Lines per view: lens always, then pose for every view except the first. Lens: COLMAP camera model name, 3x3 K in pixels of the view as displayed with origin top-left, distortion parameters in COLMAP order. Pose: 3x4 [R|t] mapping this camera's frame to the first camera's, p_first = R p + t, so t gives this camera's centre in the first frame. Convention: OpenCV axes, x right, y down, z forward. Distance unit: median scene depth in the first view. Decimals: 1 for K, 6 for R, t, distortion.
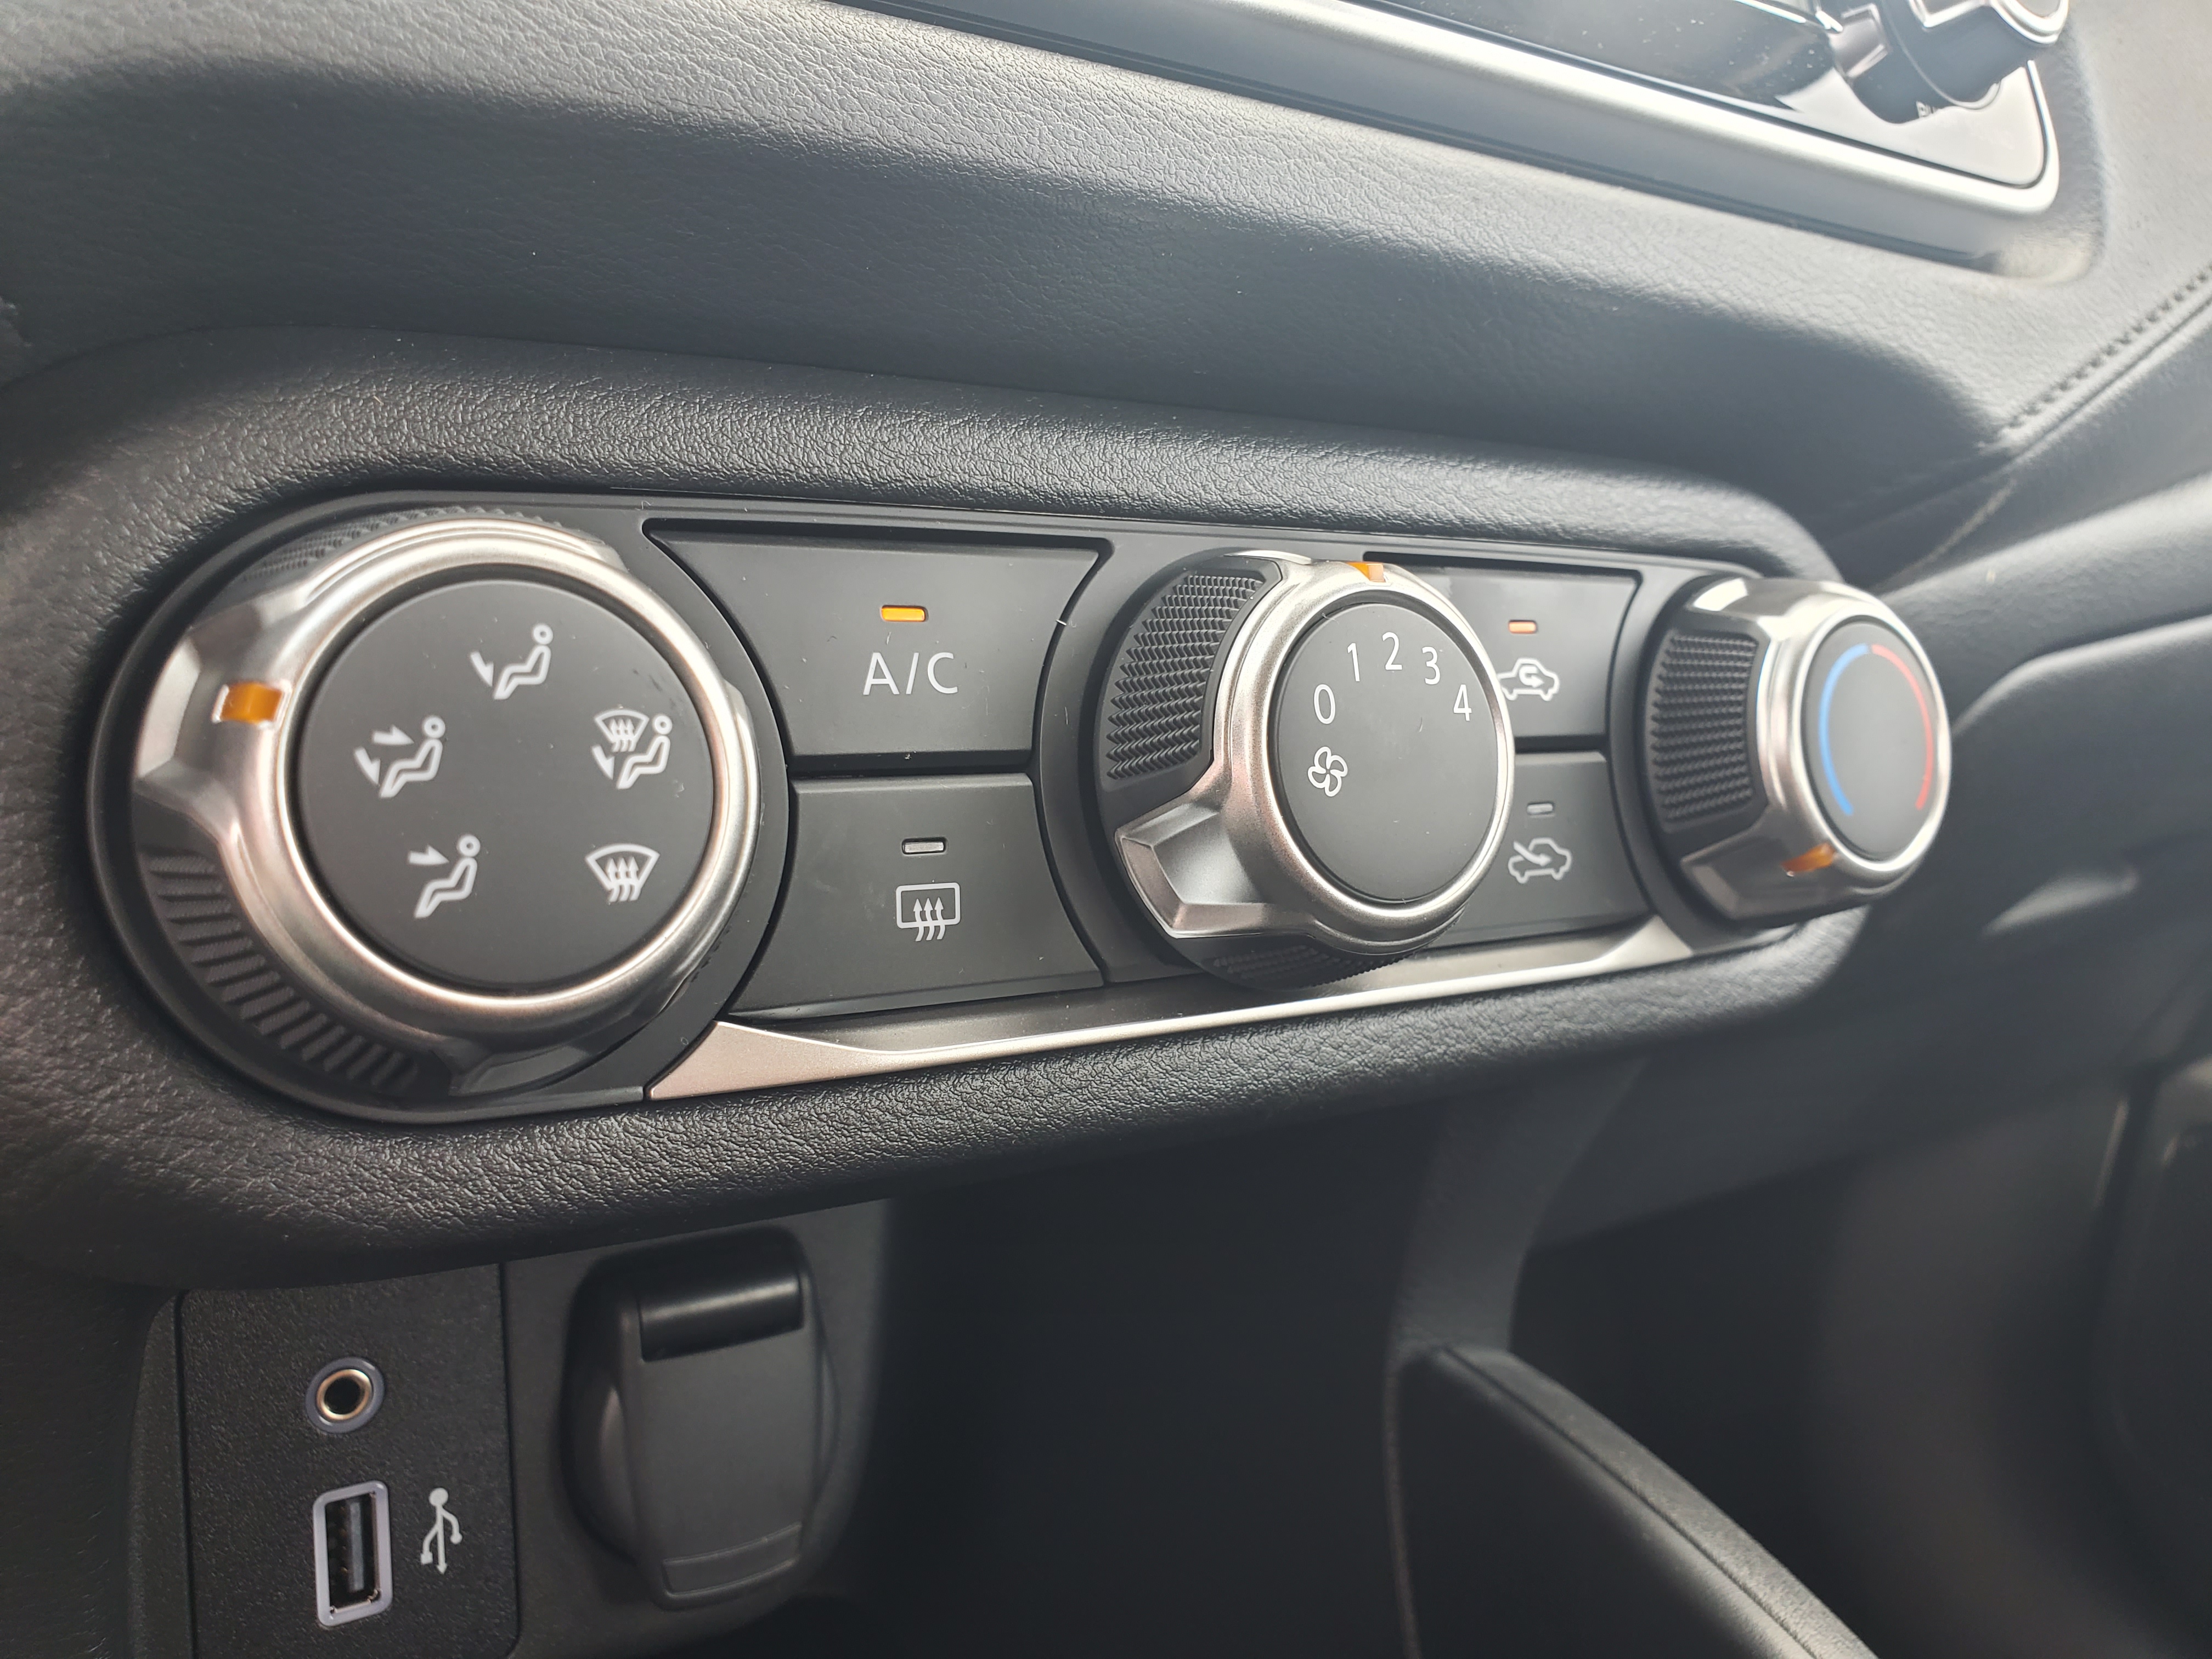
lens RADIAL K [[1719.6, 0, 1022.2], [0, 1719.6, 831.0], [0, 0, 1]] dist [0.021857, 0.006881]
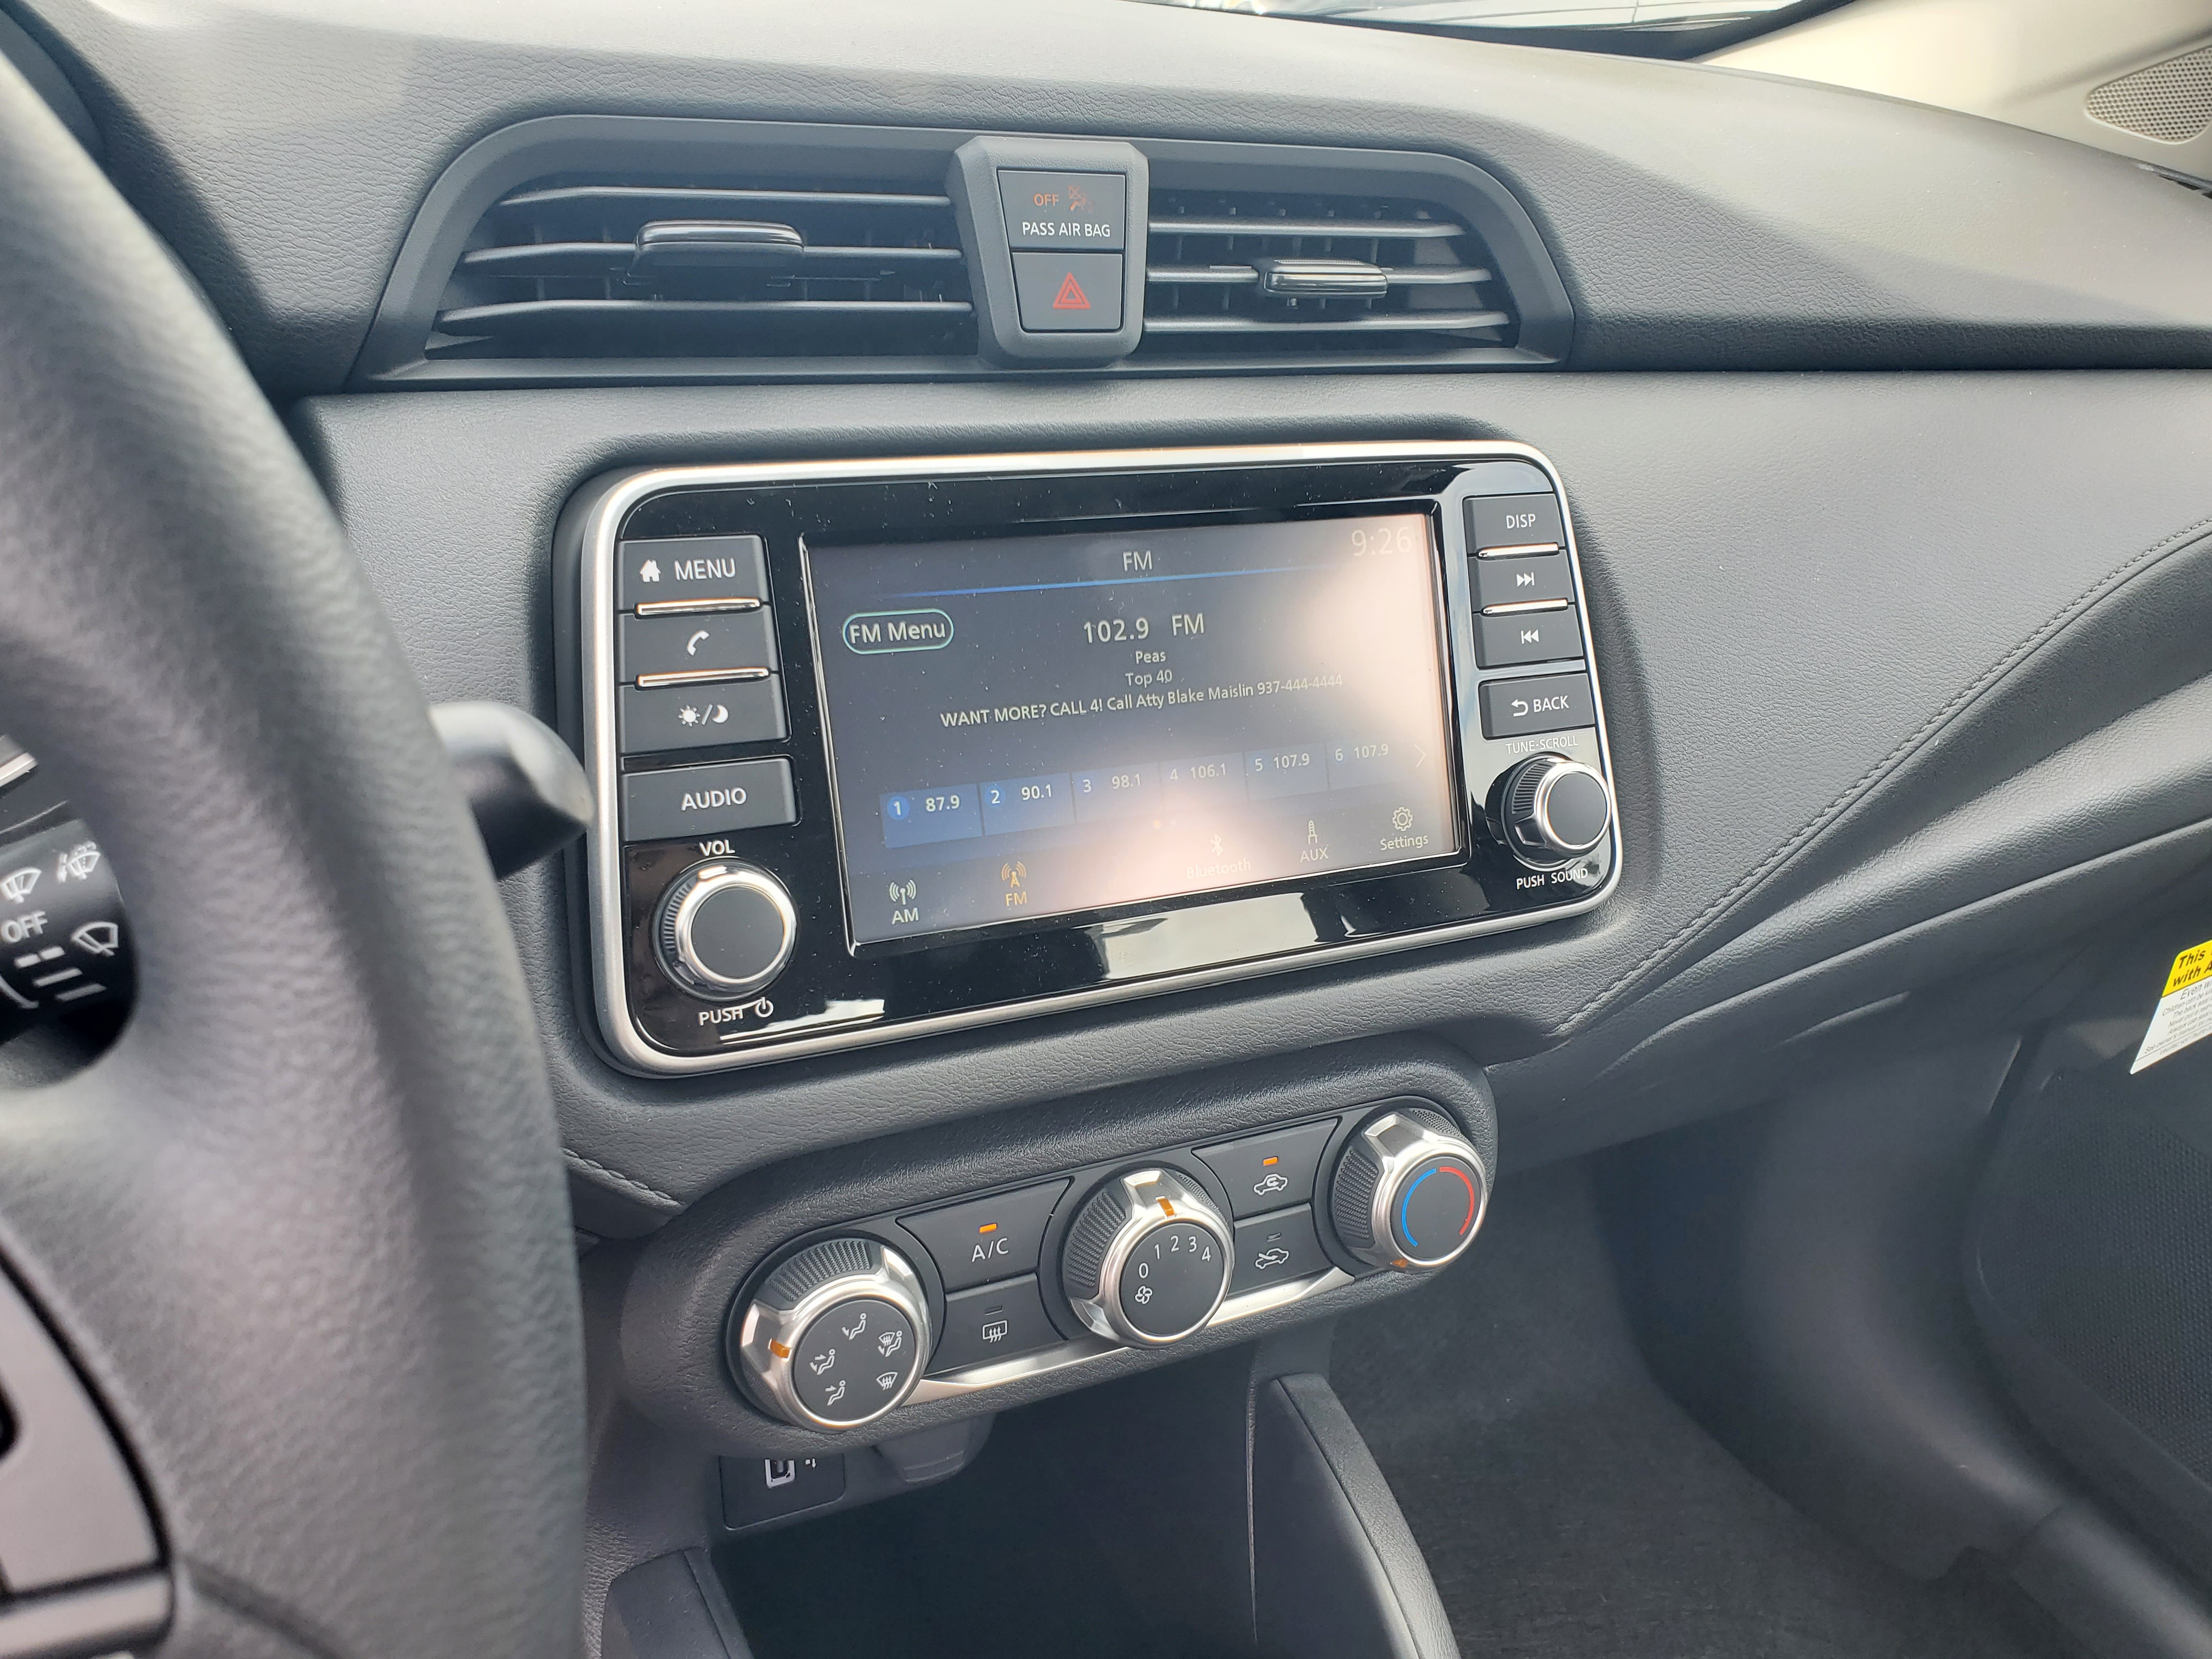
lens RADIAL K [[1693.3, 0, 1039.7], [0, 1693.3, 822.5], [0, 0, 1]] dist [0.056177, -0.074902]
pose [[0.990712, 0.051221, -0.125959, 0.240457], [-0.019105, 0.969584, 0.244014, -1.067892], [0.134626, -0.239341, 0.961557, -1.070412]]
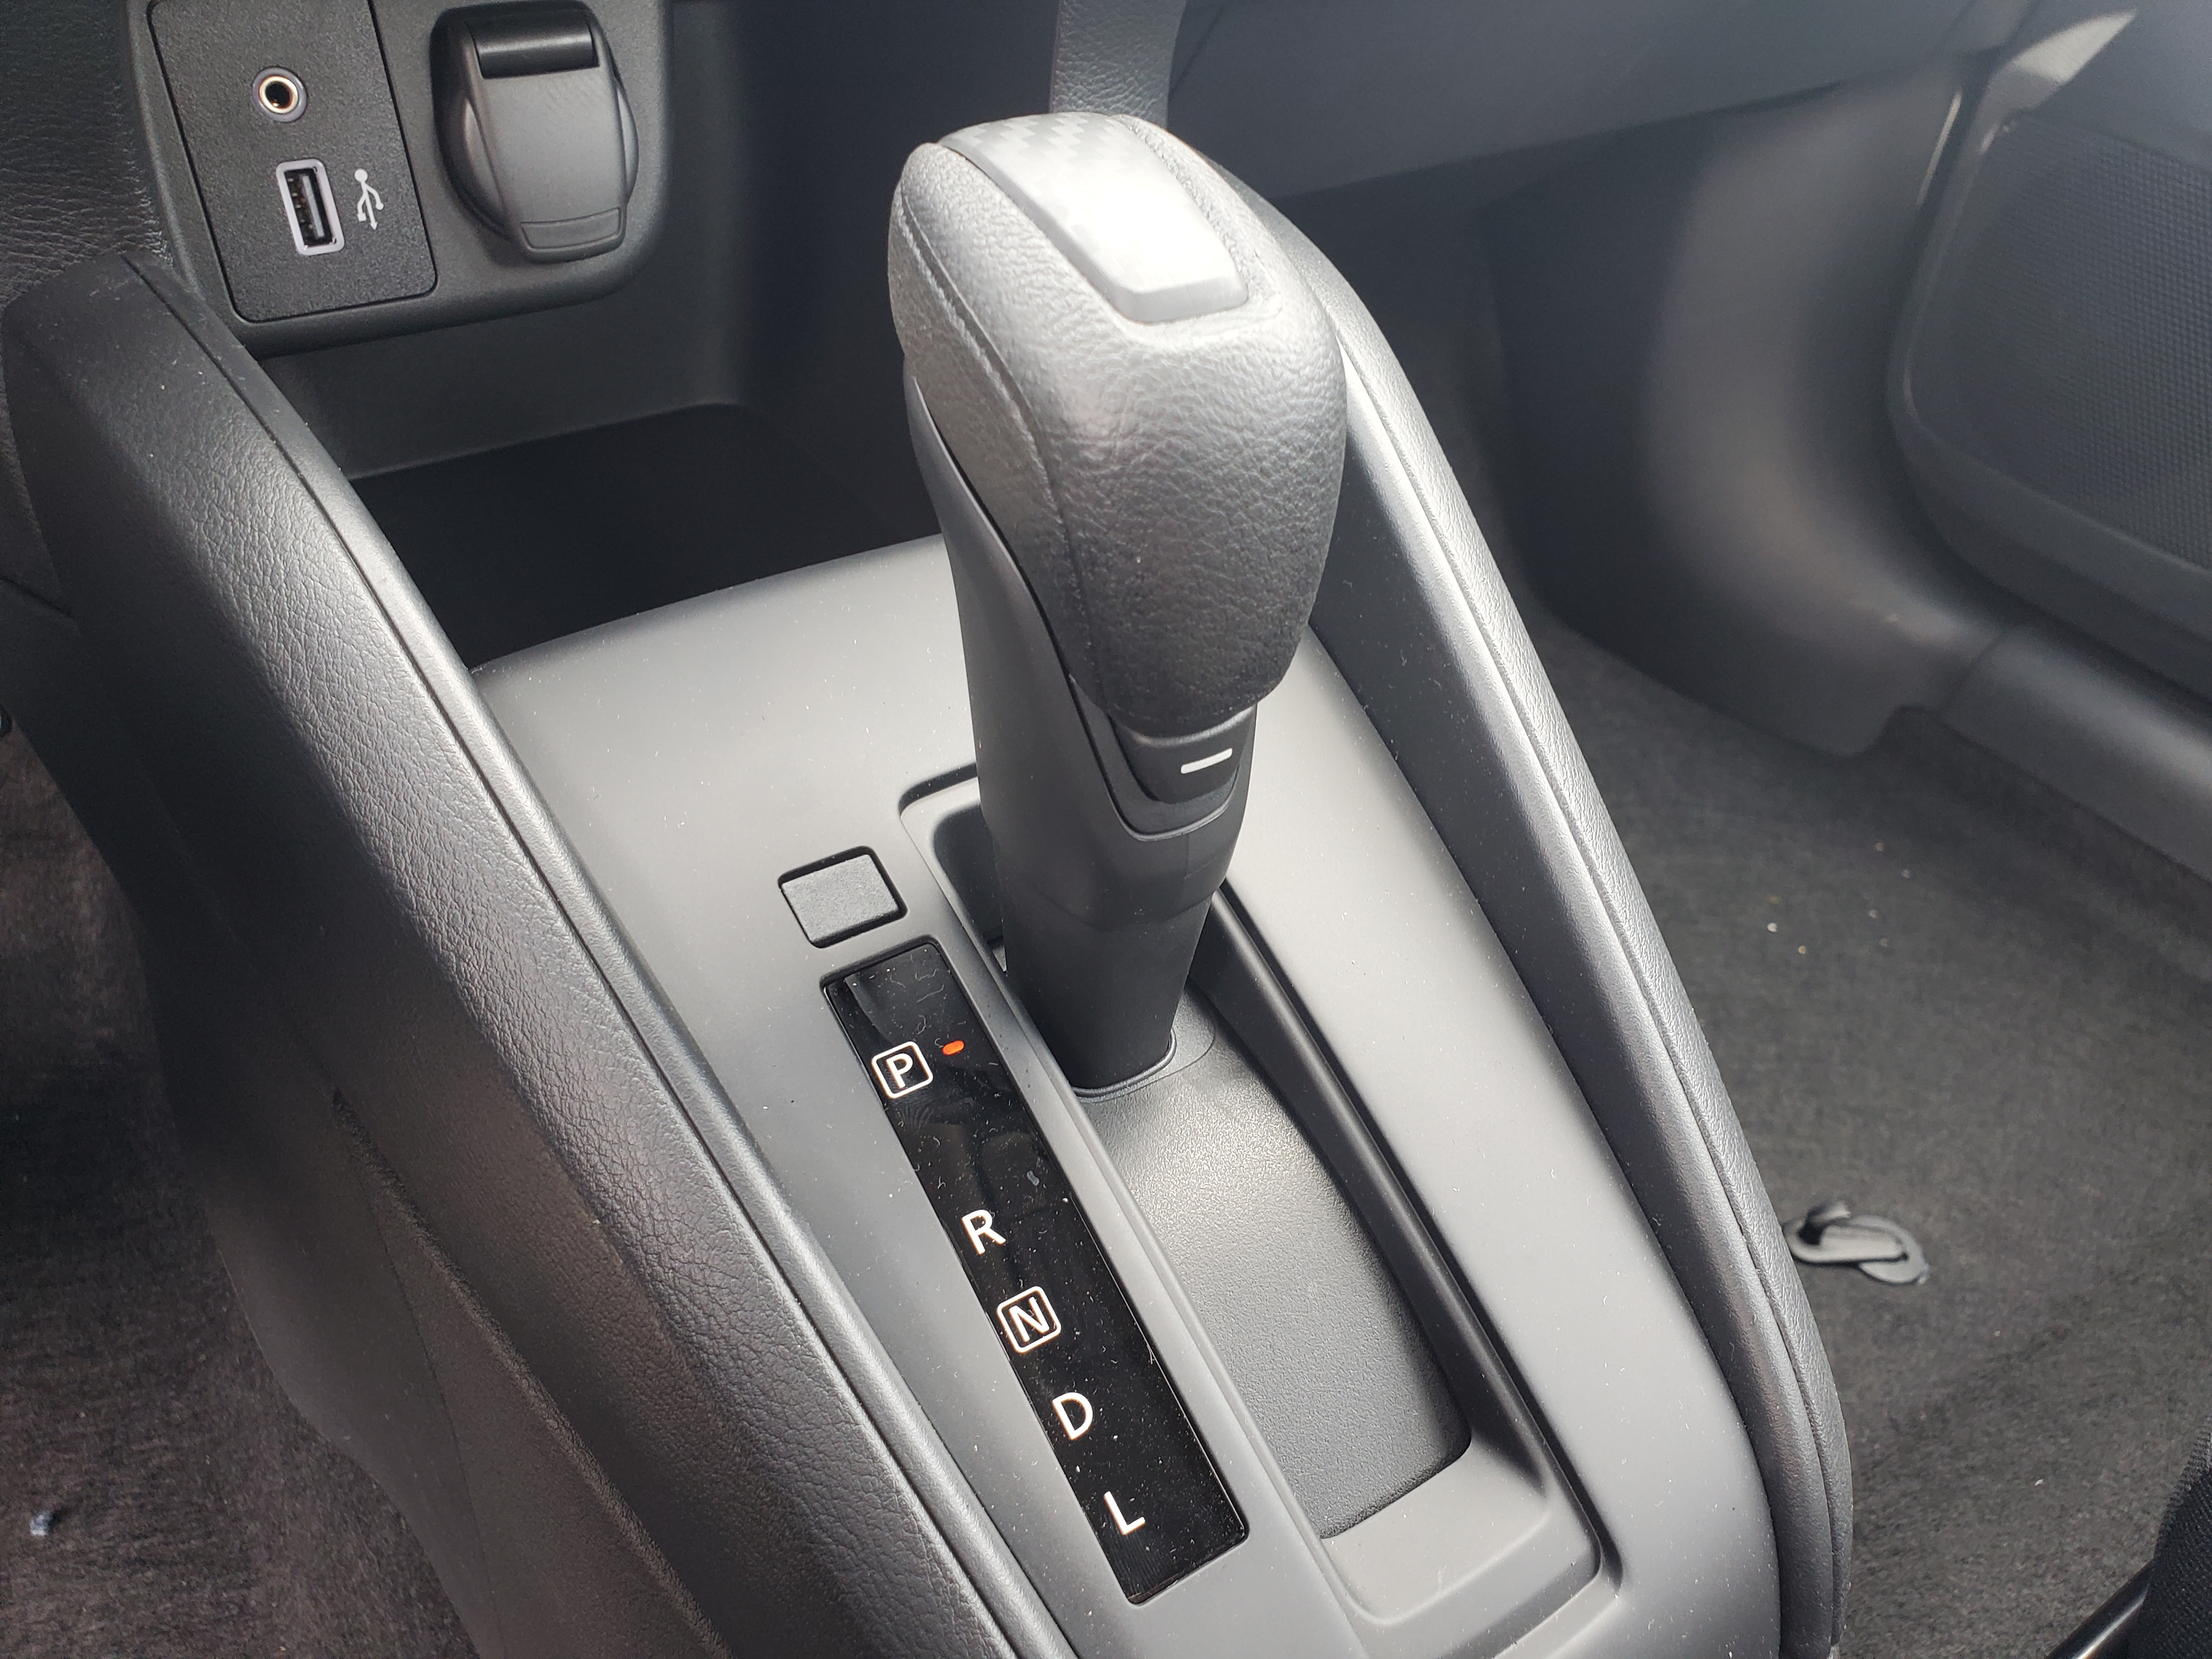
lens RADIAL K [[1693.3, 0, 1039.7], [0, 1693.3, 822.5], [0, 0, 1]] dist [0.056177, -0.074902]
pose [[0.999278, -0.032152, -0.020244, 0.267903], [0.037790, 0.896275, 0.441886, 0.262150], [0.003936, -0.442332, 0.896843, -0.586892]]
